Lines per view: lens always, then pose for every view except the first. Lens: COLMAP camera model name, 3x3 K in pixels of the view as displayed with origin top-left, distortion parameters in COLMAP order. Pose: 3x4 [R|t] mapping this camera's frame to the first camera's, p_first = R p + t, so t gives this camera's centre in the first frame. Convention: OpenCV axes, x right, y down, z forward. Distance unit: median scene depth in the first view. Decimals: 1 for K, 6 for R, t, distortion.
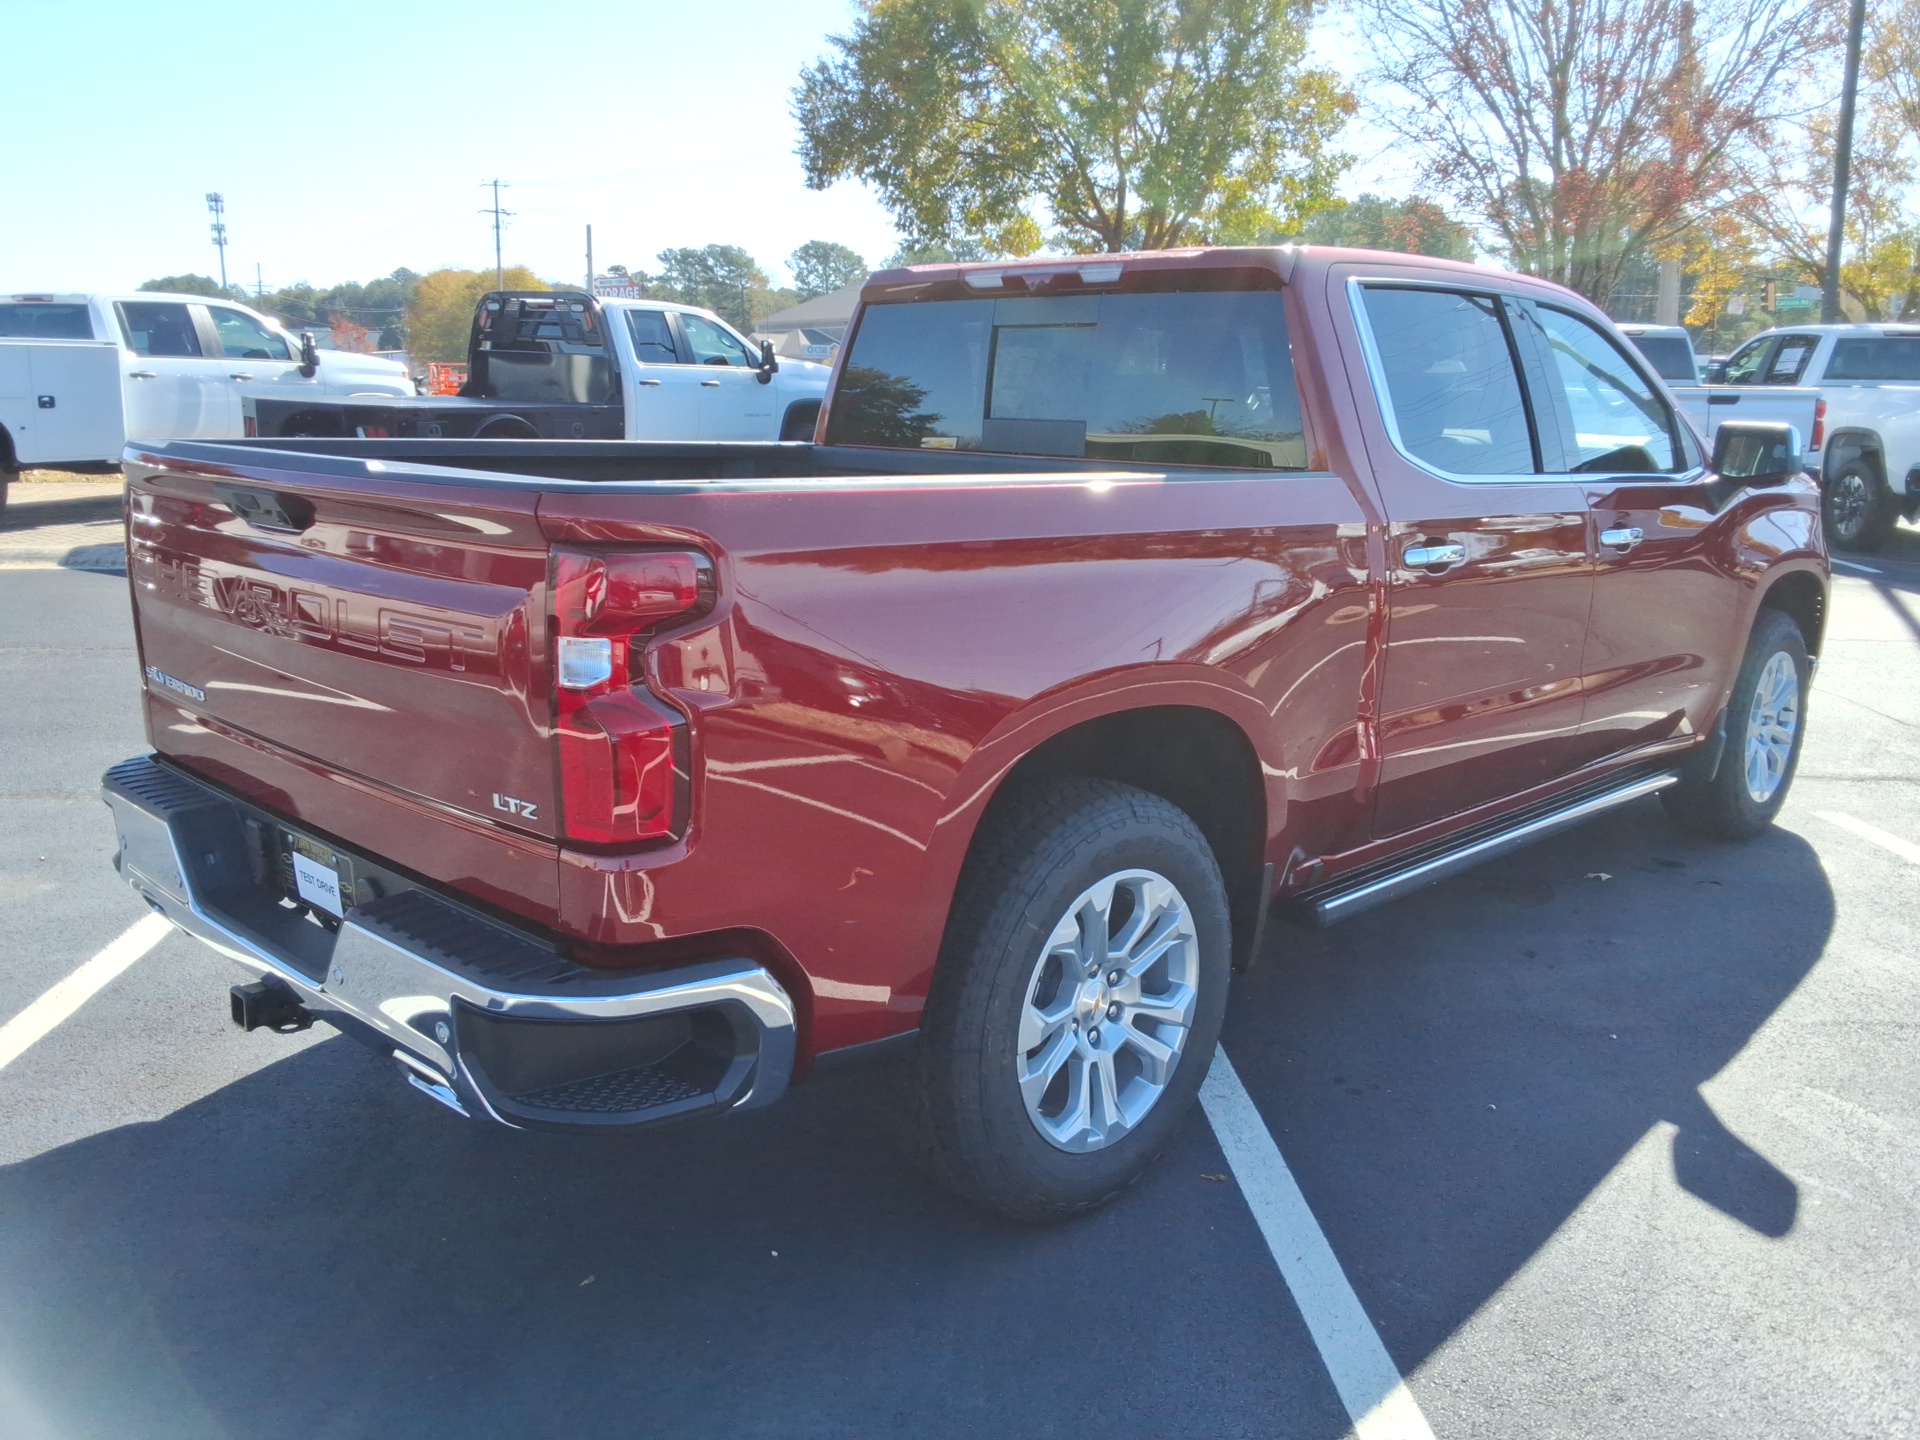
lens RADIAL K [[1545.8, 0, 976.9], [0, 1545.8, 707.8], [0, 0, 1]] dist [0.113245, -0.172380]
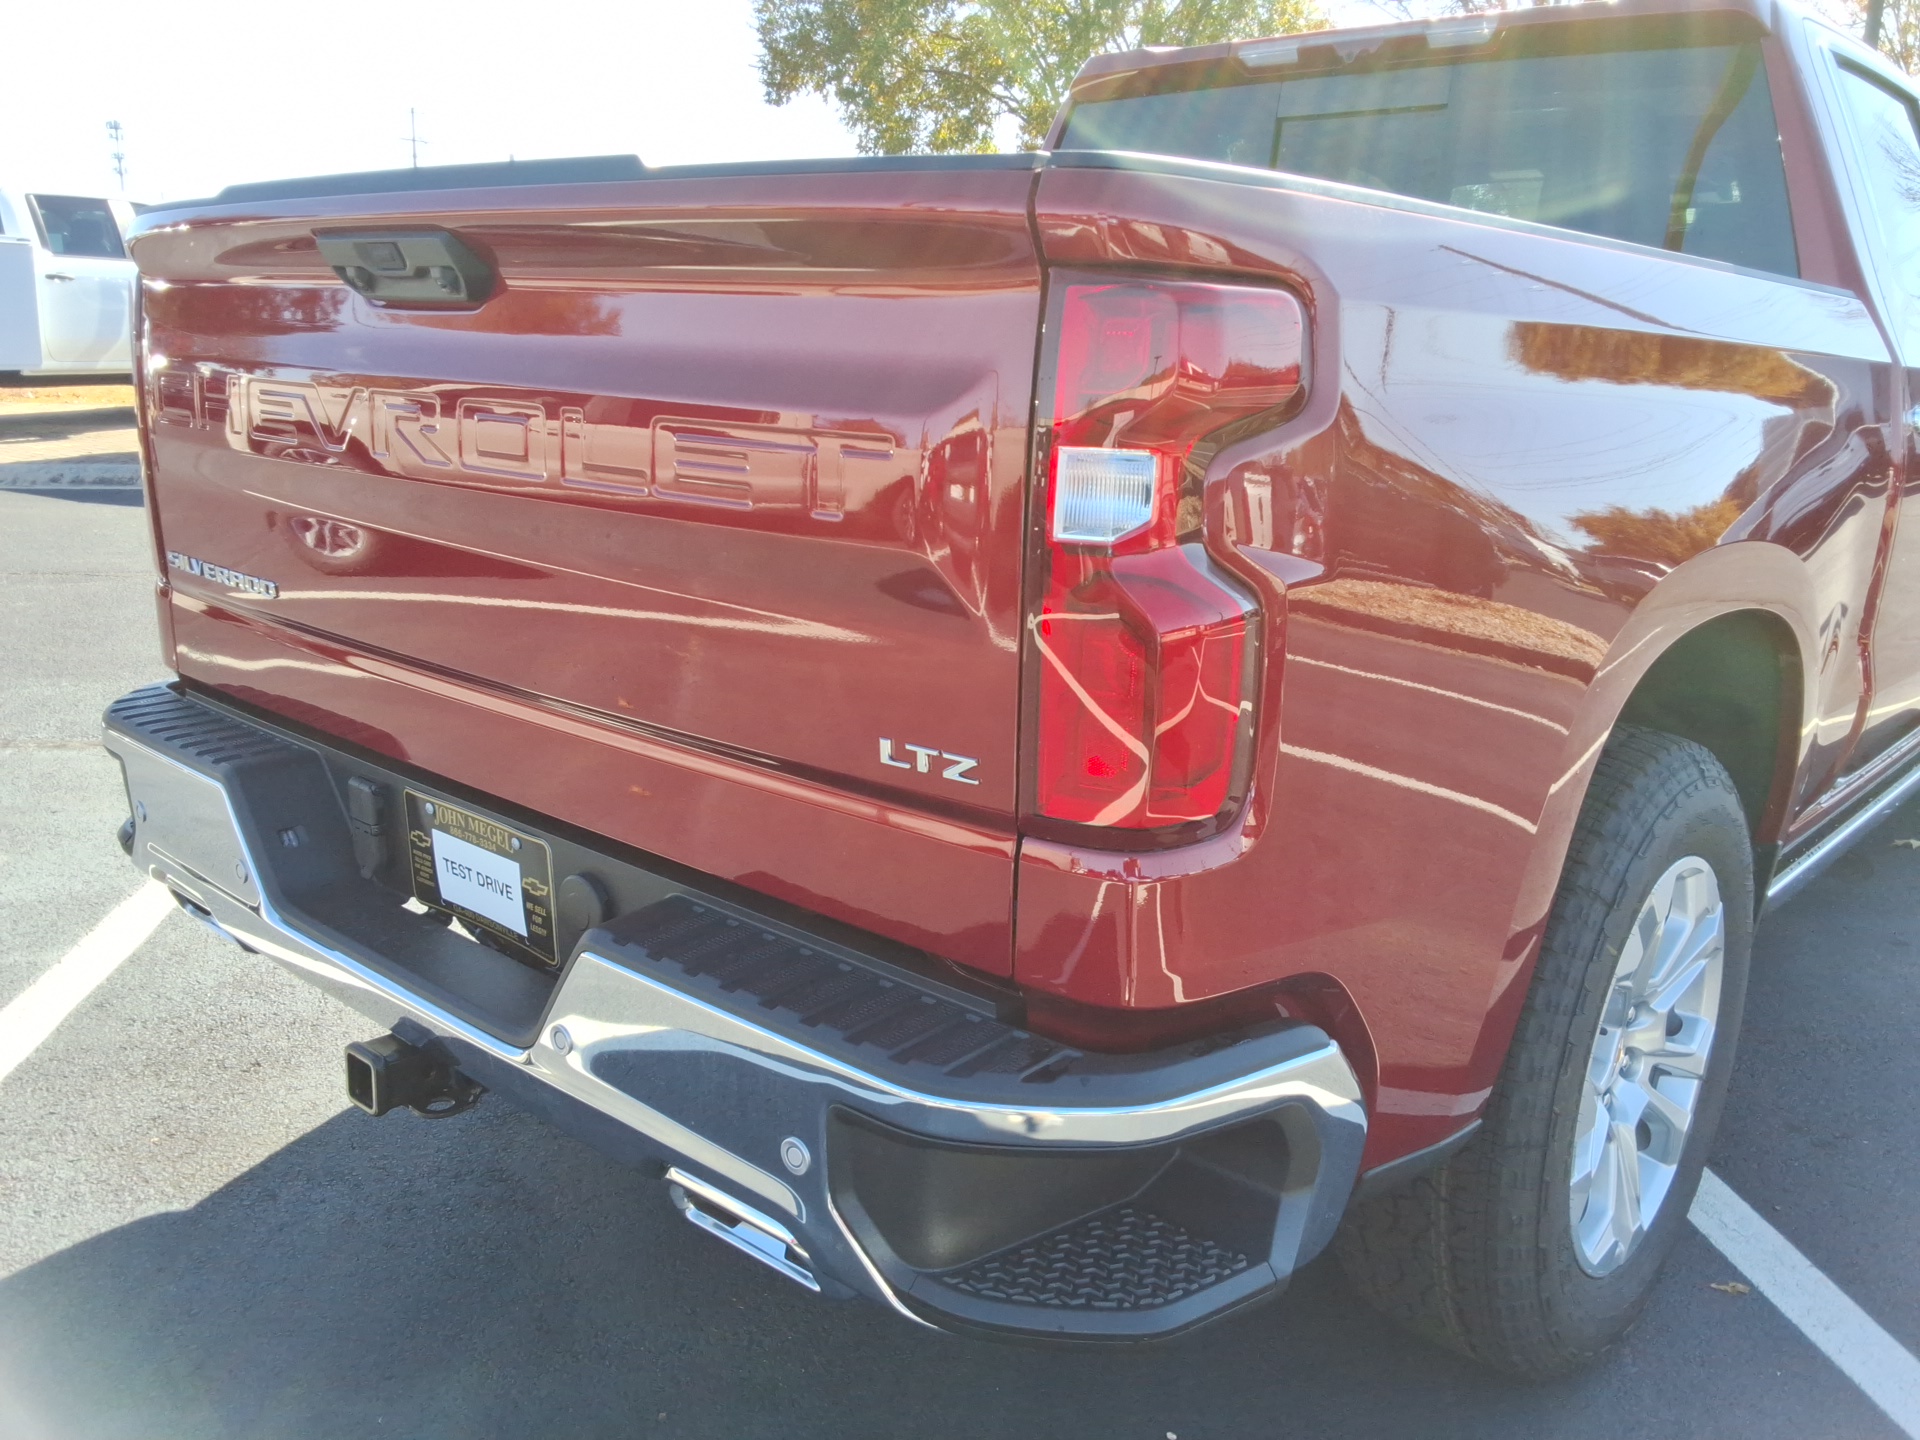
lens RADIAL K [[1545.8, 0, 969.3], [0, 1545.8, 700.2], [0, 0, 1]] dist [0.113245, -0.172380]
pose [[0.998977, 0.002696, 0.045132, -0.229923], [-0.003892, 0.999642, 0.026453, 0.019633], [-0.045045, -0.026602, 0.998631, 0.328304]]
